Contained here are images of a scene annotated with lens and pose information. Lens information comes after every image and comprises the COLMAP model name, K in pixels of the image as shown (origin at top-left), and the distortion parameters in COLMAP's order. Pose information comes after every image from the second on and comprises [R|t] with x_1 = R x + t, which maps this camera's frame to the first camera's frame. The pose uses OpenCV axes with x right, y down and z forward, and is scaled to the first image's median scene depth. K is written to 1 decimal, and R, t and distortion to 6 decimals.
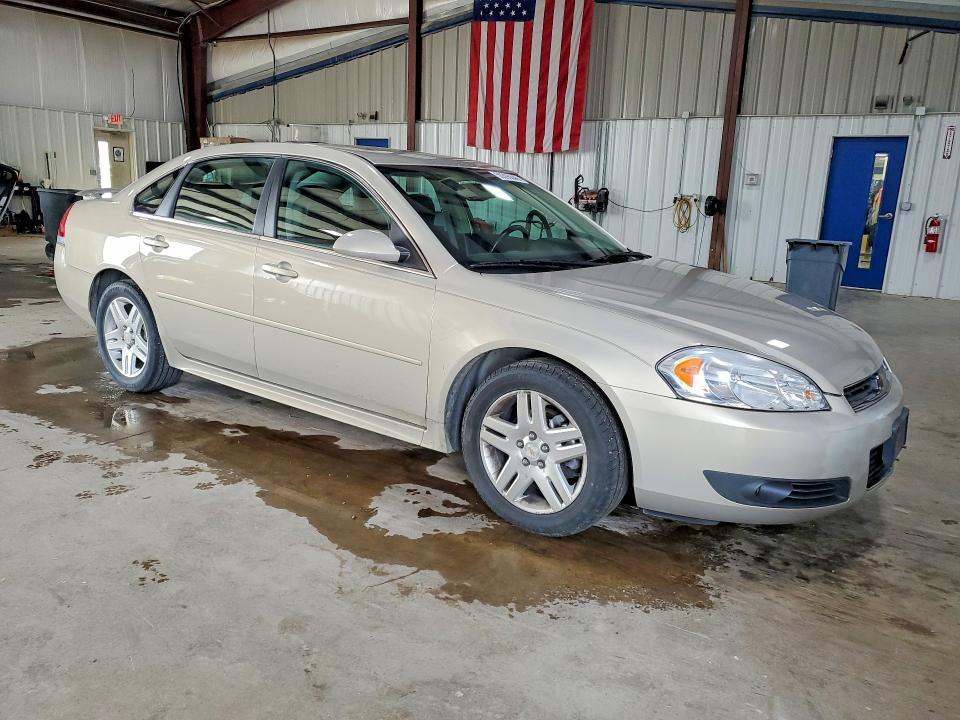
lens RADIAL K [[782.8, 0, 480.0], [0, 782.8, 360.0], [0, 0, 1]] dist [-0.003155, 0.017274]
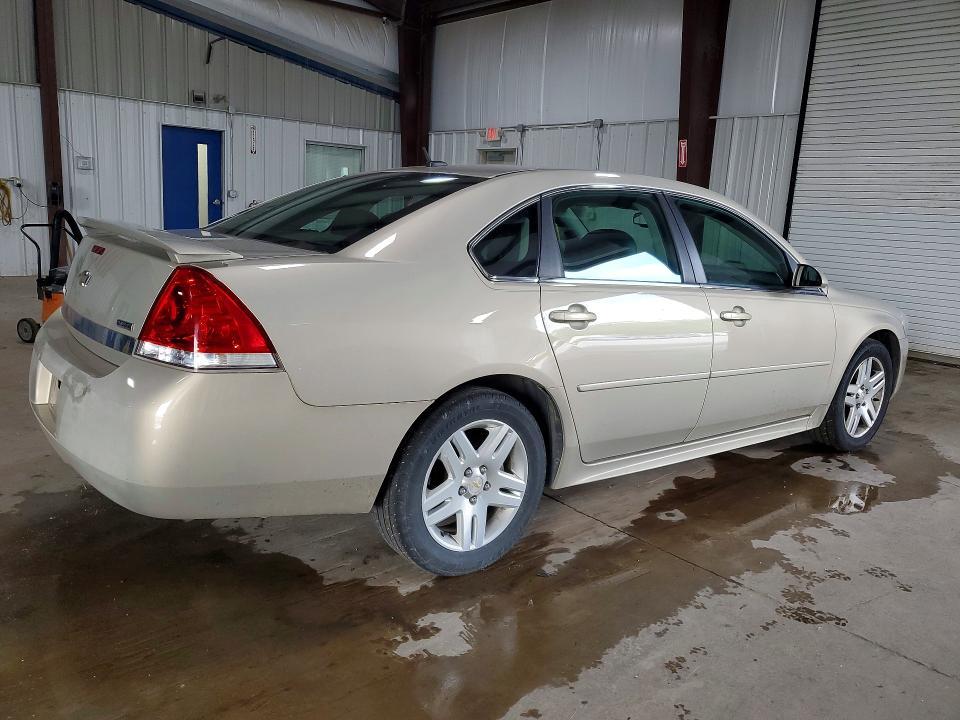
lens RADIAL K [[764.9, 0, 480.0], [0, 764.9, 360.0], [0, 0, 1]] dist [-0.048016, 0.050838]
pose [[0.250431, -0.215178, 0.943919, -1.022561], [0.161966, 0.970558, 0.178280, -0.232175], [-0.954490, 0.108236, 0.277909, 0.875178]]
